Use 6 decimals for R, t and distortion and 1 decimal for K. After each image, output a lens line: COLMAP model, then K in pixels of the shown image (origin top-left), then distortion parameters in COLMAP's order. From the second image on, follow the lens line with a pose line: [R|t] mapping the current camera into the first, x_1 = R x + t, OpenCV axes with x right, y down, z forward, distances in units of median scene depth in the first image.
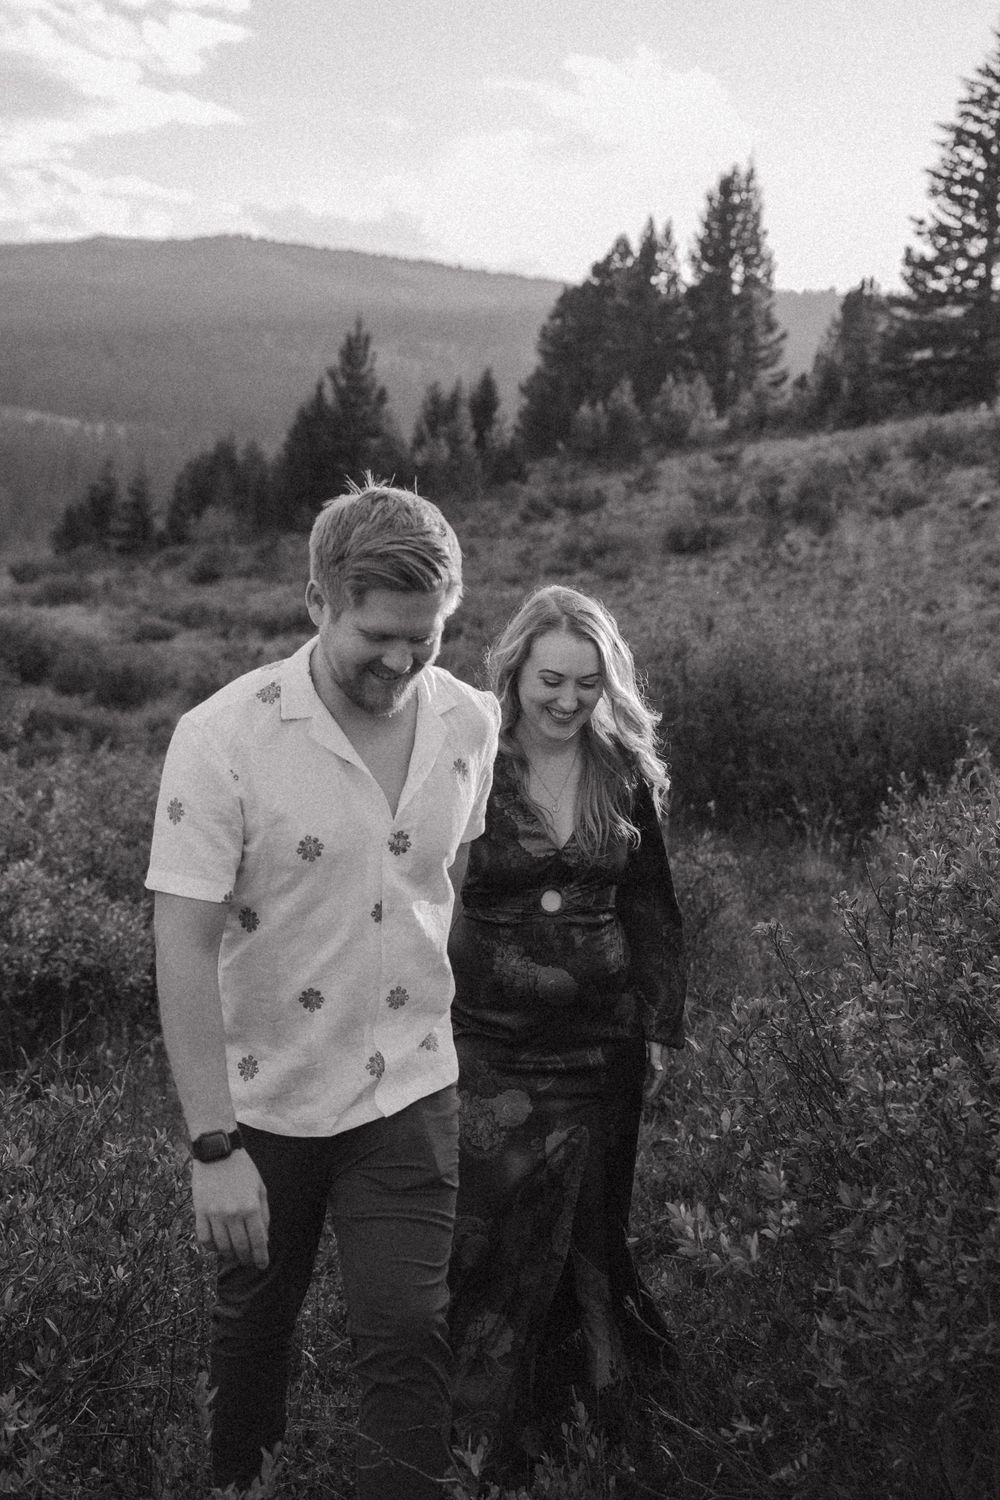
lens RADIAL K [[1755.3, 0, 500.0], [0, 1755.3, 750.0], [0, 0, 1]] dist [0.001206, 0.000616]
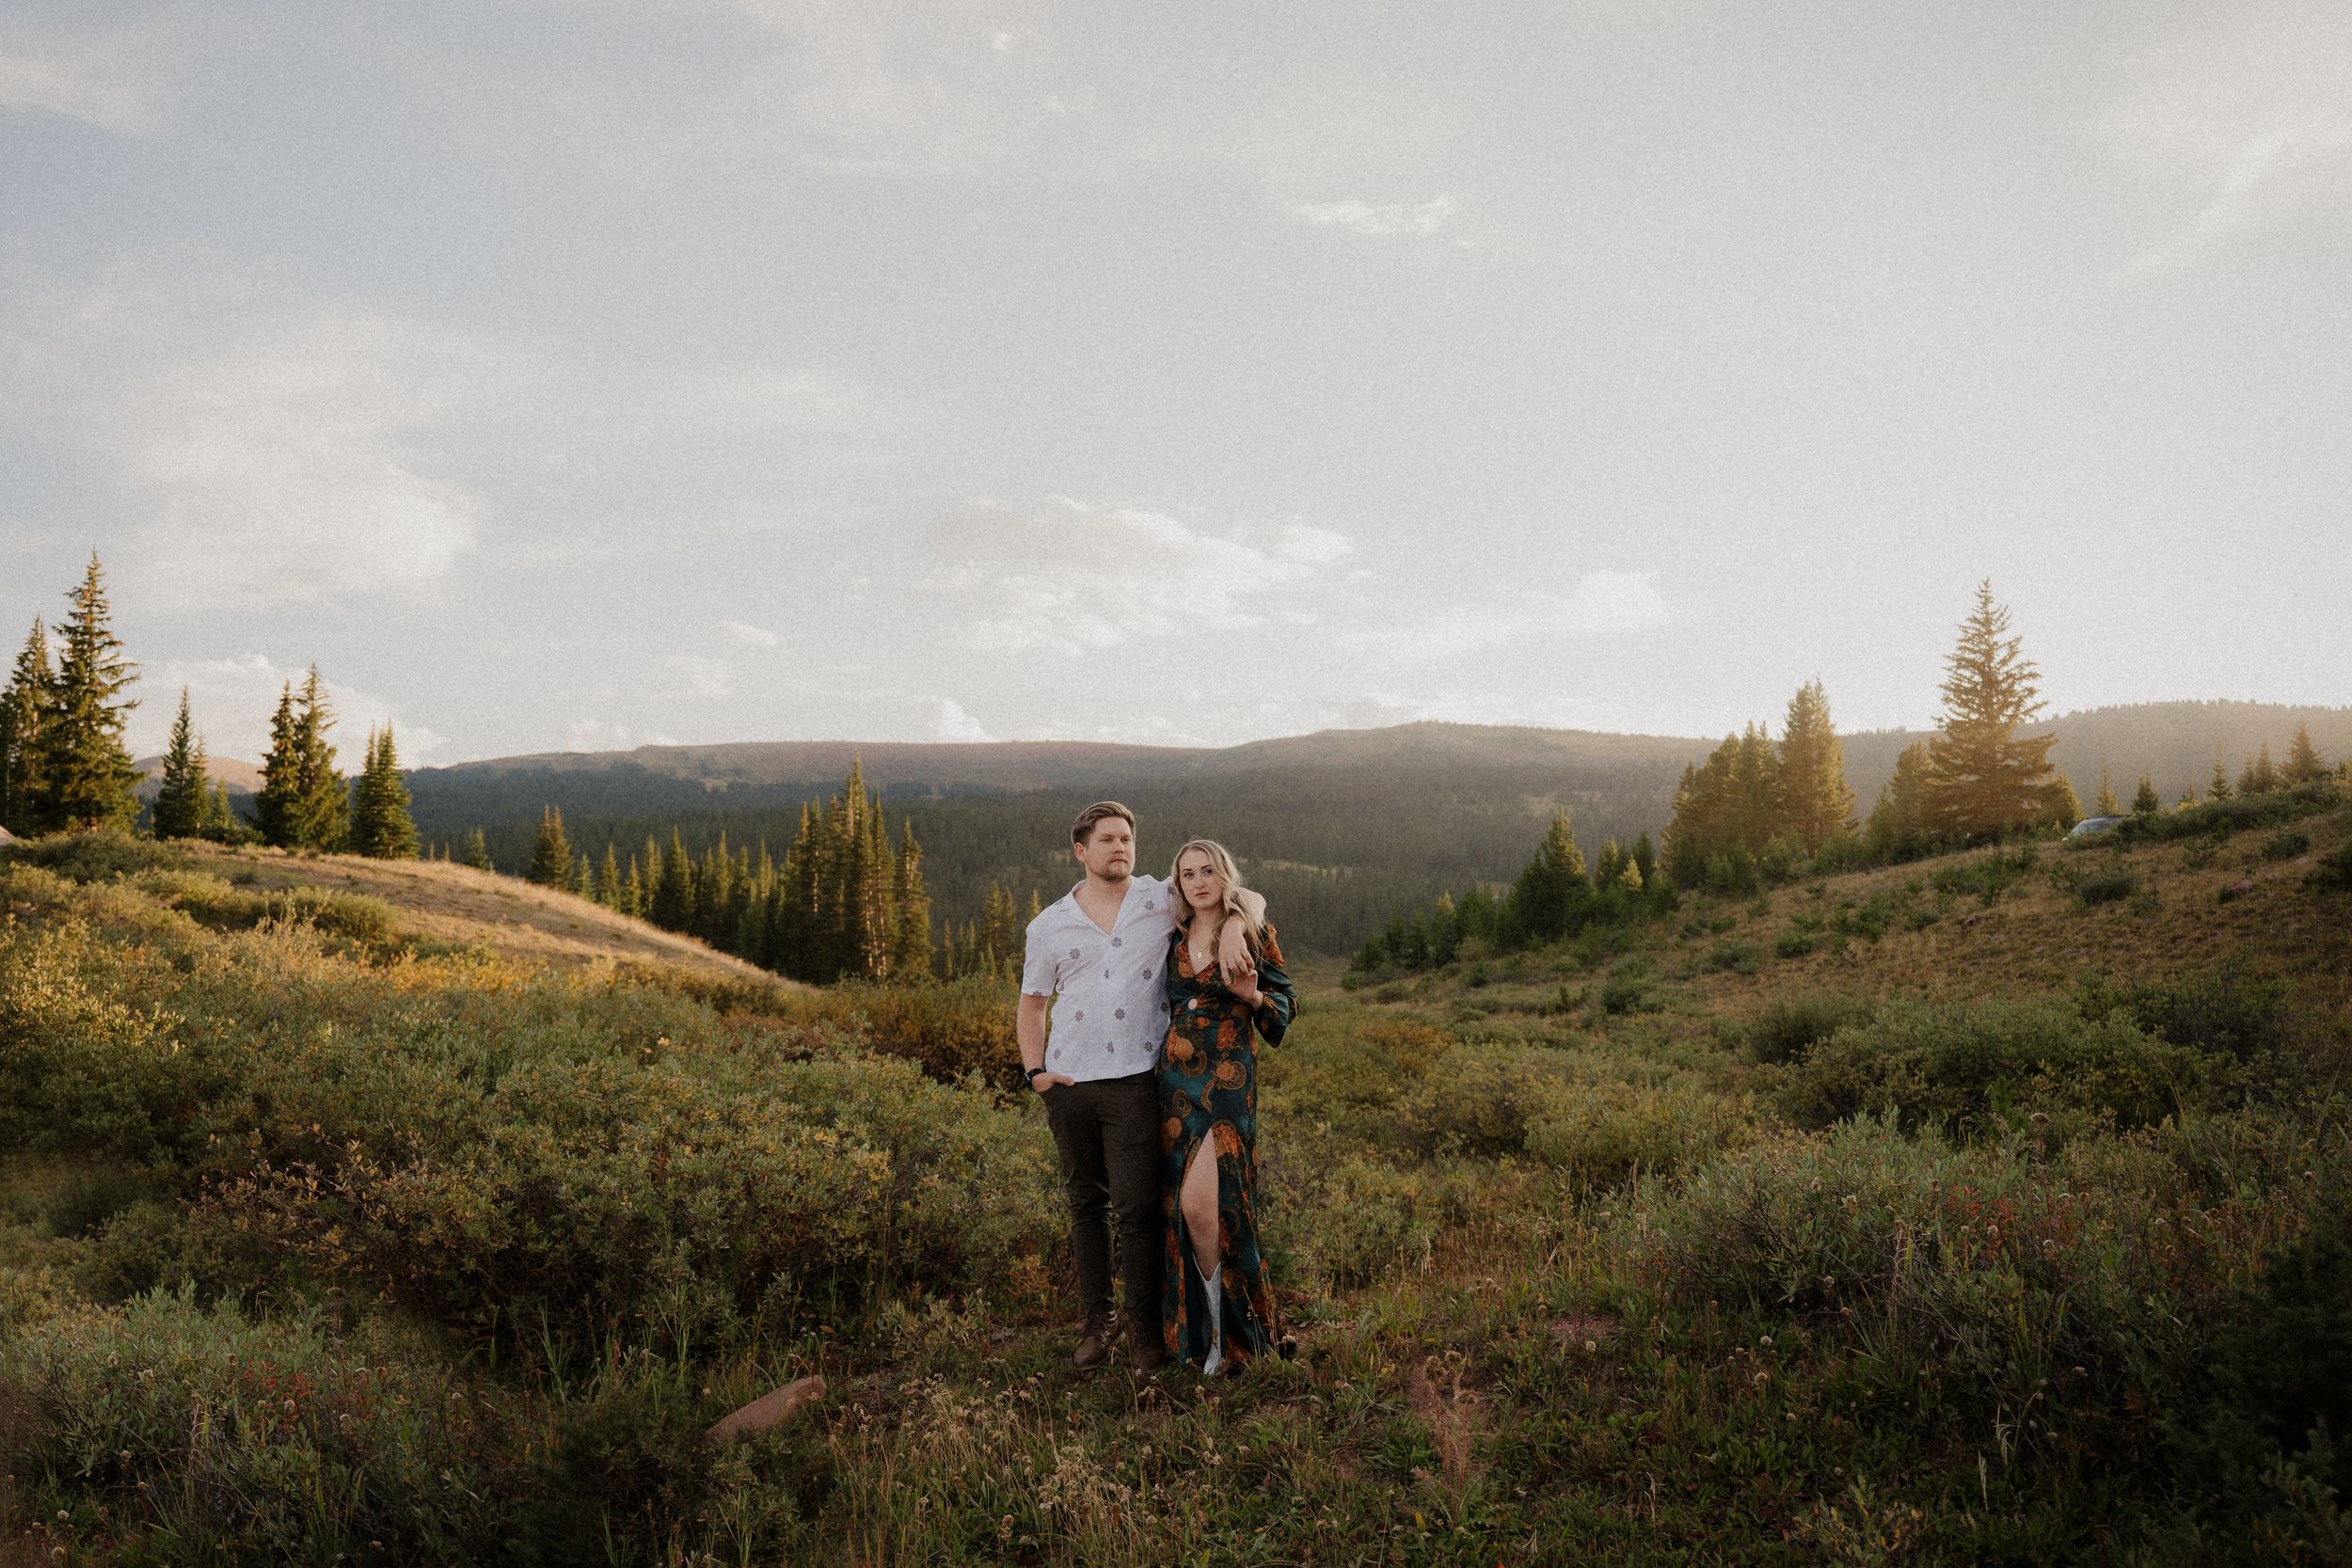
lens RADIAL K [[1654.8, 0, 1176.0], [0, 1654.8, 784.0], [0, 0, 1]] dist [-0.142738, 0.110747]
pose [[0.964967, -0.060675, -0.255260, -0.039645], [0.005096, 0.977044, -0.212976, 0.038482], [0.262323, 0.204214, 0.943124, -0.477304]]
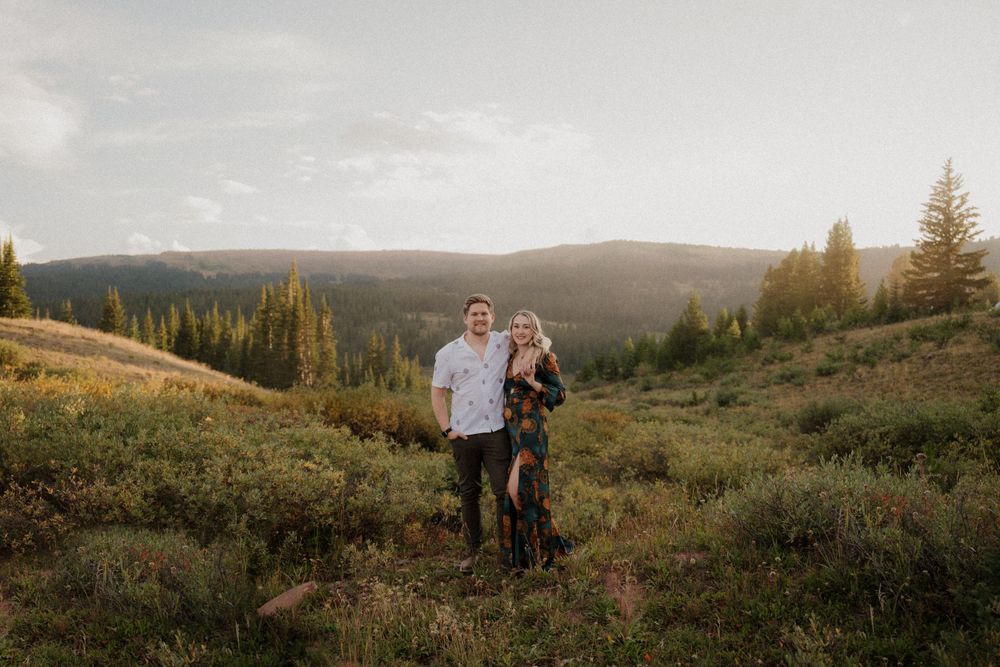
lens RADIAL K [[952.8, 0, 500.0], [0, 952.8, 333.5], [0, 0, 1]] dist [-0.020864, 0.142212]
pose [[0.971594, -0.041728, -0.232946, -0.035087], [0.006074, 0.988405, -0.151720, 0.042265], [0.236576, 0.145996, 0.960582, -0.509272]]
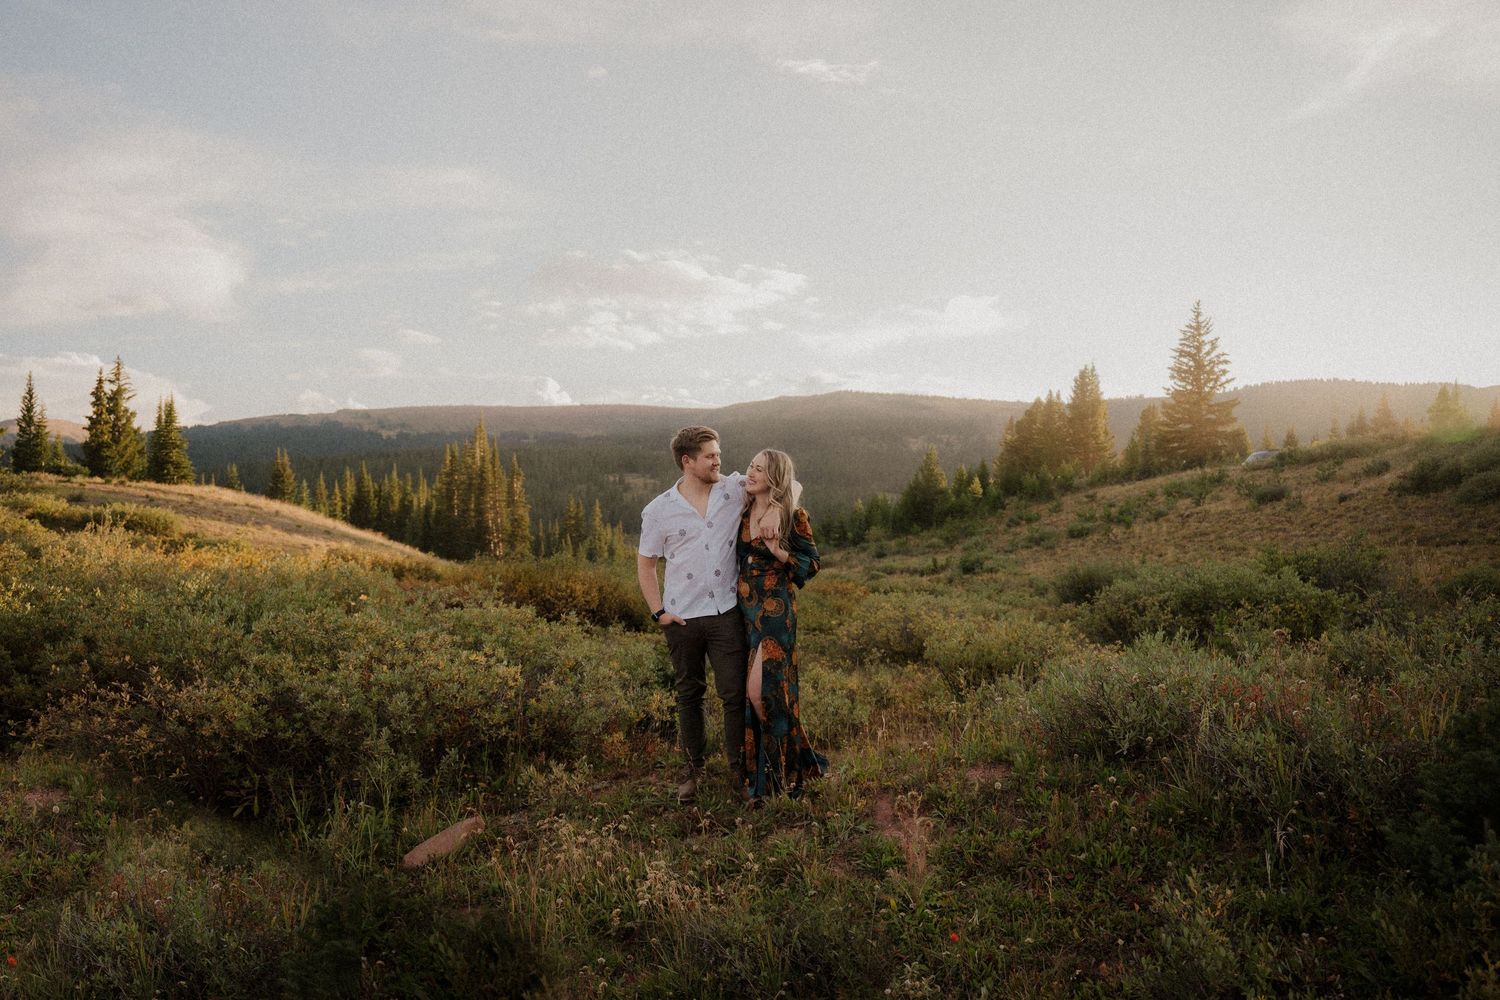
lens RADIAL K [[1048.1, 0, 750.0], [0, 1048.1, 500.0], [0, 0, 1]] dist [-0.143008, 0.108079]
pose [[0.978831, -0.052493, -0.197826, -0.048041], [0.022985, 0.988630, -0.148603, 0.038724], [0.203377, 0.140911, 0.968908, -0.467238]]
